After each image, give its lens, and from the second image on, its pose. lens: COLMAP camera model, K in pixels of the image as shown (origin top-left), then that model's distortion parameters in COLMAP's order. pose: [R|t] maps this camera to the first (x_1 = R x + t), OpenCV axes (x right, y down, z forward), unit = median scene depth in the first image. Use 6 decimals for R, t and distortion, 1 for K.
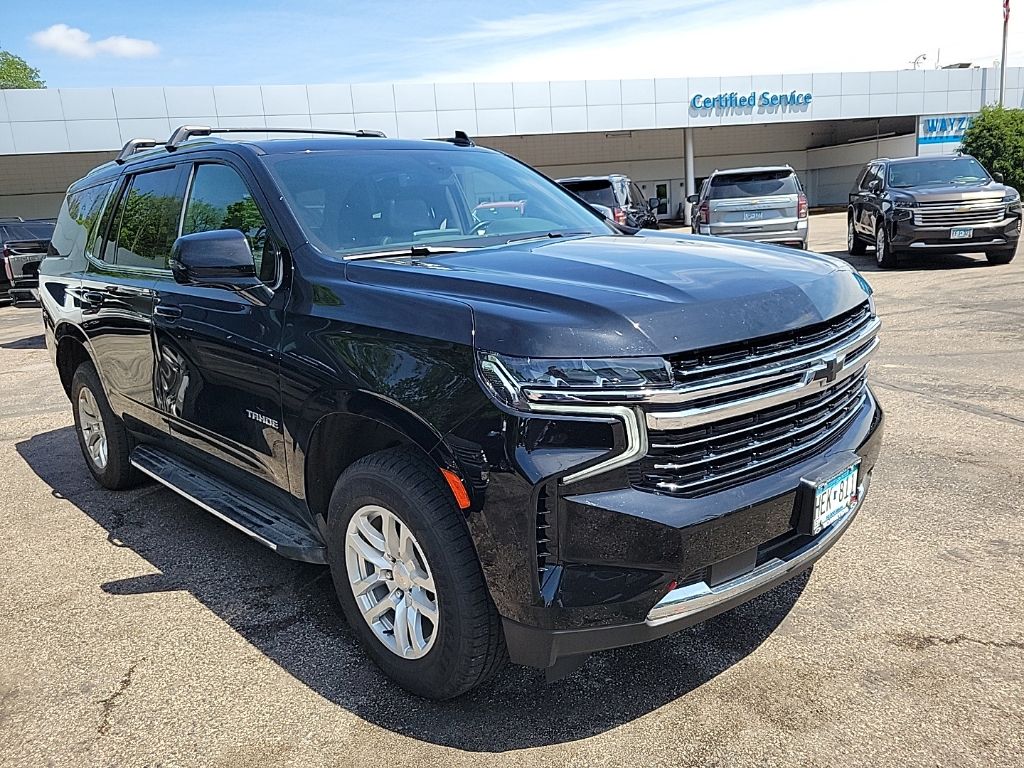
lens RADIAL K [[773.2, 0, 509.0], [0, 773.2, 361.5], [0, 0, 1]] dist [0.051016, -0.040467]
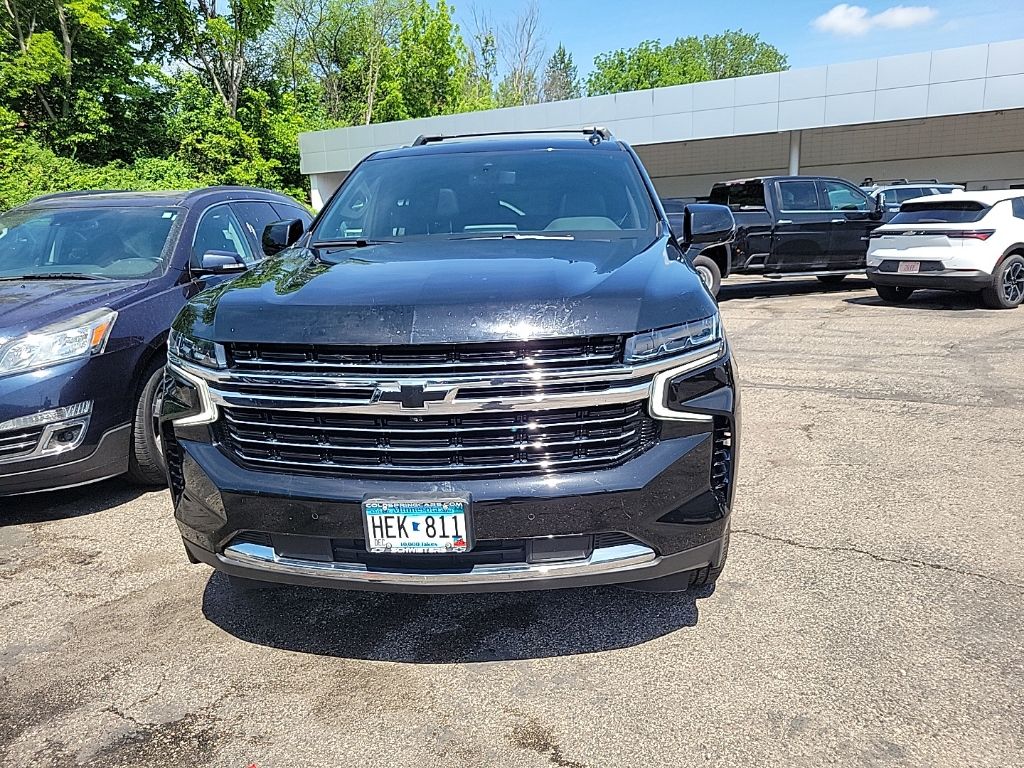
lens RADIAL K [[770.9, 0, 520.7], [0, 770.9, 378.9], [0, 0, 1]] dist [0.054679, -0.042499]
pose [[0.658476, 0.193988, -0.727171, 1.167856], [-0.156003, 0.980406, 0.120278, -0.142308], [0.736255, 0.034241, 0.675837, 0.448801]]
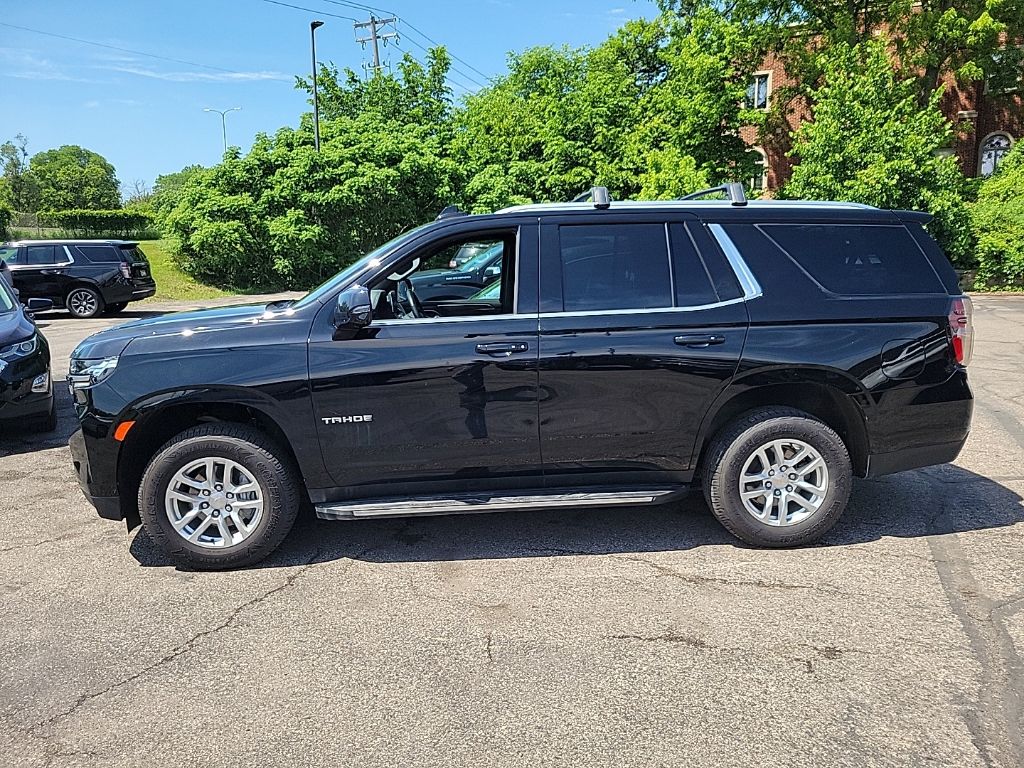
lens RADIAL K [[770.2, 0, 515.1], [0, 770.2, 380.0], [0, 0, 1]] dist [0.050414, -0.032703]
pose [[-0.639351, 0.193516, -0.744165, 1.253176], [-0.091537, 0.941774, 0.323548, -0.738059], [0.763447, 0.274979, -0.584410, 3.064803]]
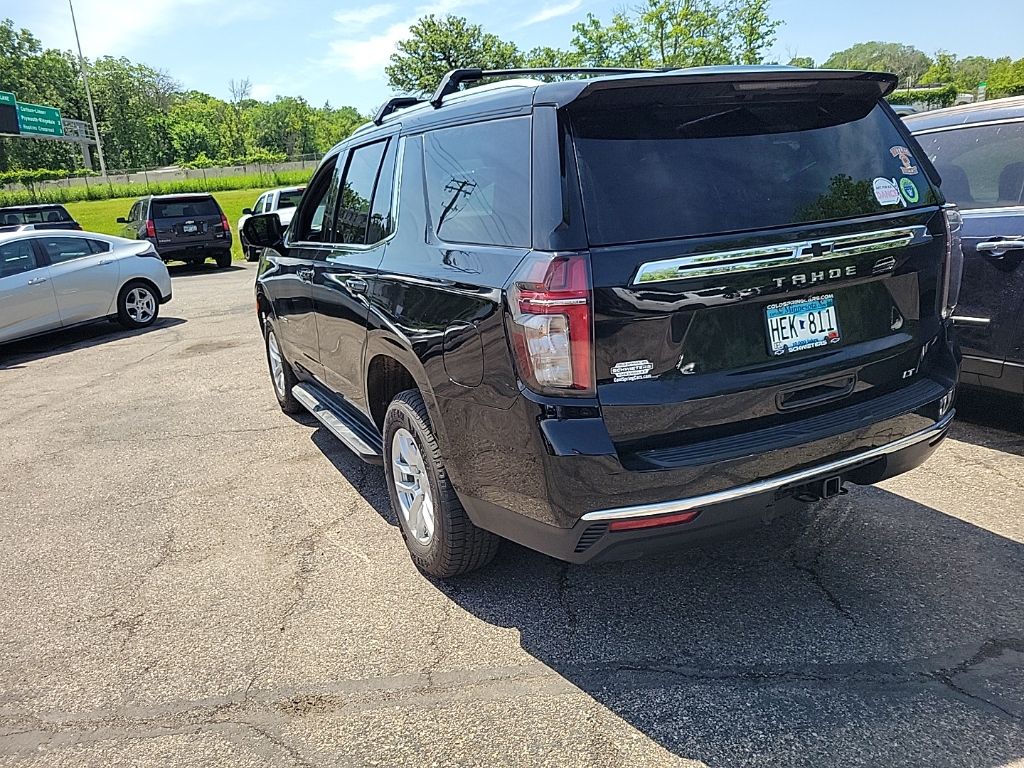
lens RADIAL K [[772.2, 0, 520.6], [0, 772.2, 383.9], [0, 0, 1]] dist [0.057343, -0.048825]
pose [[-0.949723, 0.062099, 0.306872, -1.078800], [0.189279, 0.894622, 0.404754, -0.666445], [-0.249400, 0.442488, -0.861397, 3.611621]]
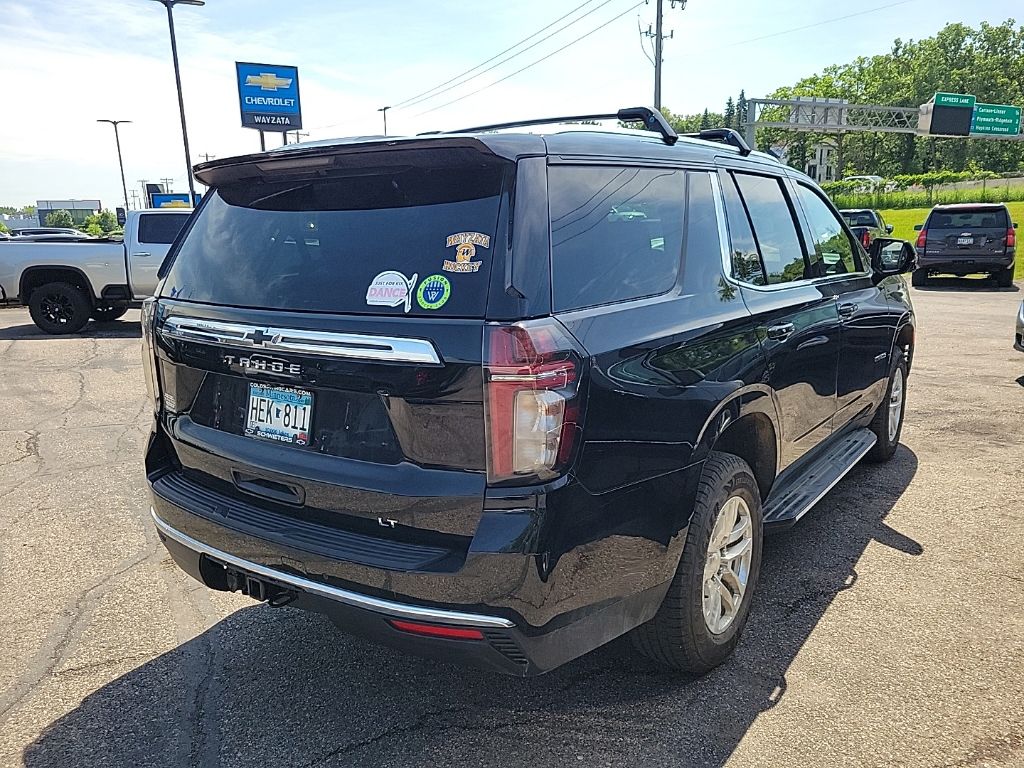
lens RADIAL K [[770.7, 0, 508.2], [0, 770.7, 385.5], [0, 0, 1]] dist [0.051195, -0.035734]
pose [[-0.178355, -0.125876, 0.975881, -2.149833], [0.223289, 0.960732, 0.164731, -0.368476], [-0.958296, 0.247285, -0.143245, 2.412283]]
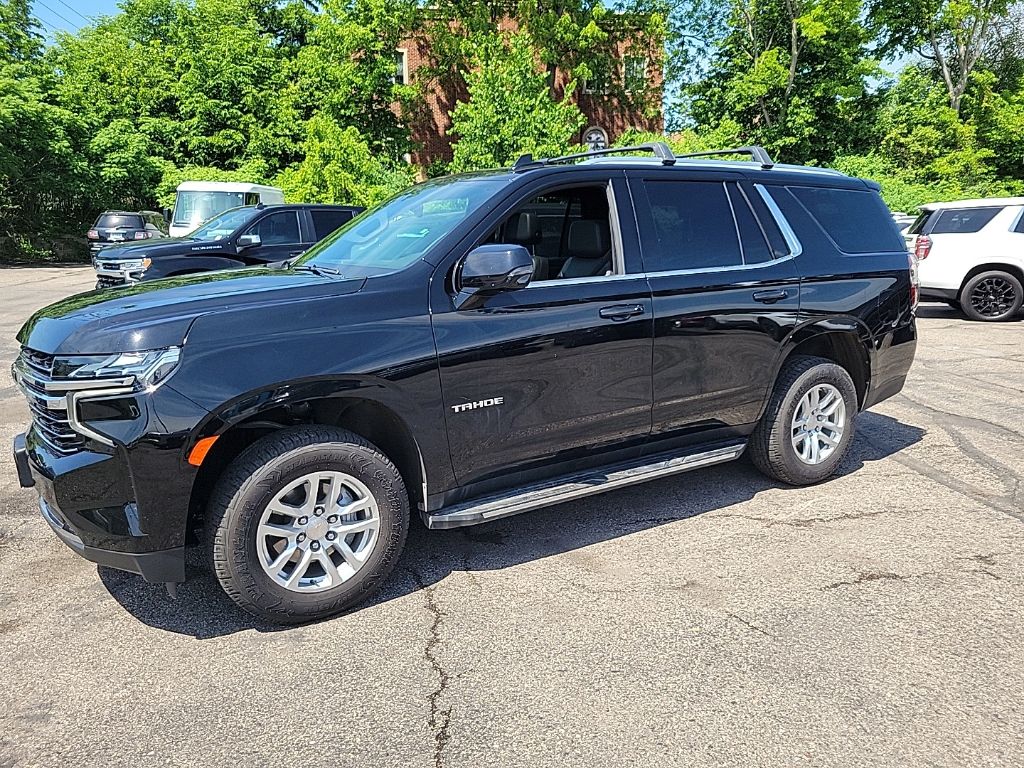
lens RADIAL K [[770.8, 0, 520.5], [0, 770.8, 371.5], [0, 0, 1]] dist [0.053230, -0.039311]
pose [[-0.198414, 0.243339, -0.949430, 1.559589], [-0.167784, 0.945957, 0.277513, -0.533950], [0.965650, 0.214361, -0.146863, 2.071175]]
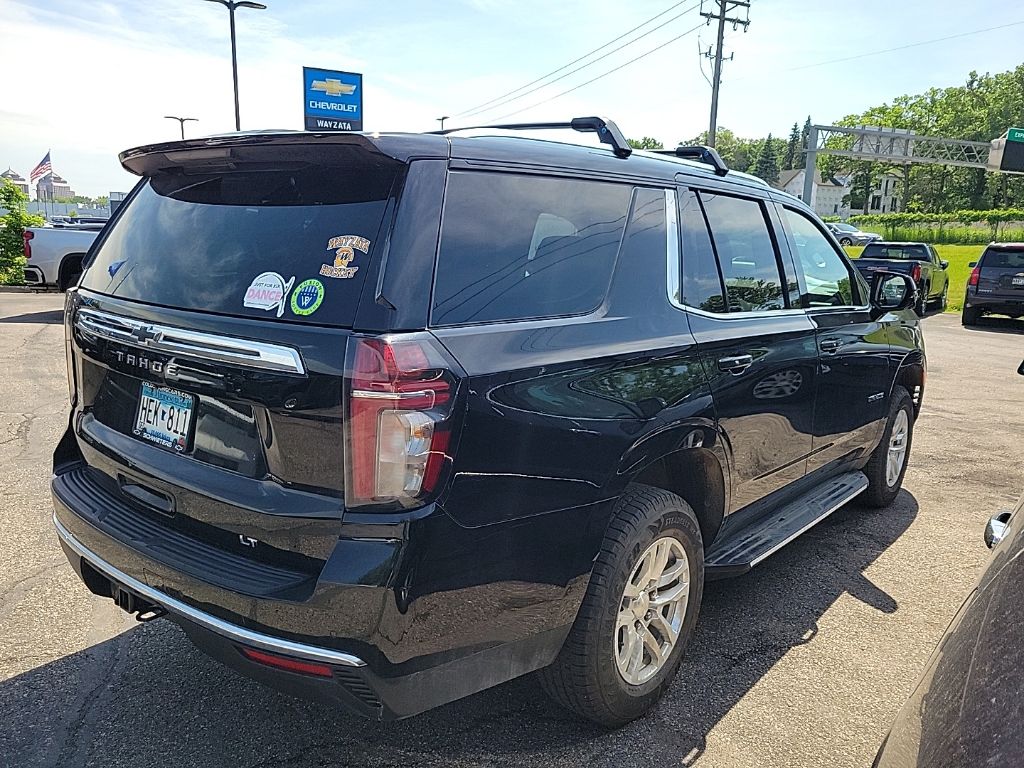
lens RADIAL K [[769.9, 0, 512.1], [0, 769.9, 385.2], [0, 0, 1]] dist [0.054936, -0.037081]
pose [[-0.117121, -0.119071, 0.985954, -2.108360], [0.167841, 0.976132, 0.137823, -0.331252], [-0.978832, 0.181625, -0.094341, 2.228219]]
